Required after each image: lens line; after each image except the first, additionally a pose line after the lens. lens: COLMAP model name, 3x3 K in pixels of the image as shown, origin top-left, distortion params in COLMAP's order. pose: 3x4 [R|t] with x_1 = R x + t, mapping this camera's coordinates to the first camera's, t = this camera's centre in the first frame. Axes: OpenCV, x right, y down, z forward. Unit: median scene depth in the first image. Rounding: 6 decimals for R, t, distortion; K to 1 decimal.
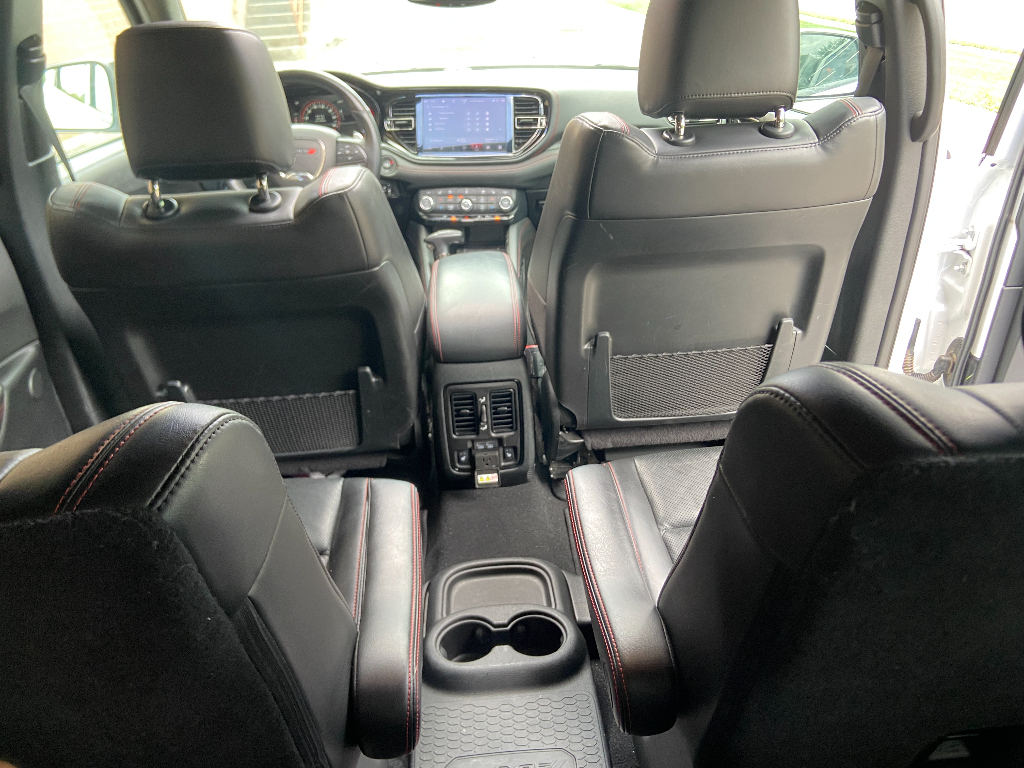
lens RADIAL K [[774.2, 0, 518.6], [0, 774.2, 381.1], [0, 0, 1]] dist [0.120509, -0.150604]
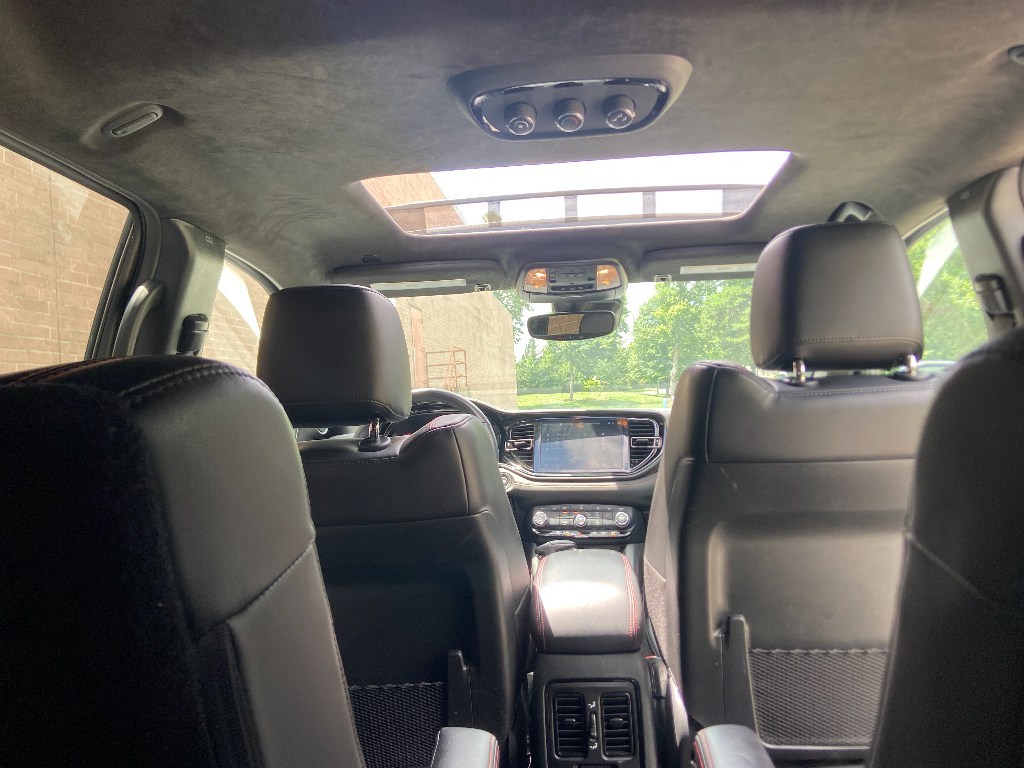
lens RADIAL K [[770.6, 0, 516.5], [0, 770.6, 380.6], [0, 0, 1]] dist [0.113293, -0.137800]
pose [[0.987751, -0.014636, -0.155353, 0.006254], [-0.063980, 0.870068, -0.488762, 0.100464], [0.142321, 0.492714, 0.858474, 0.078416]]
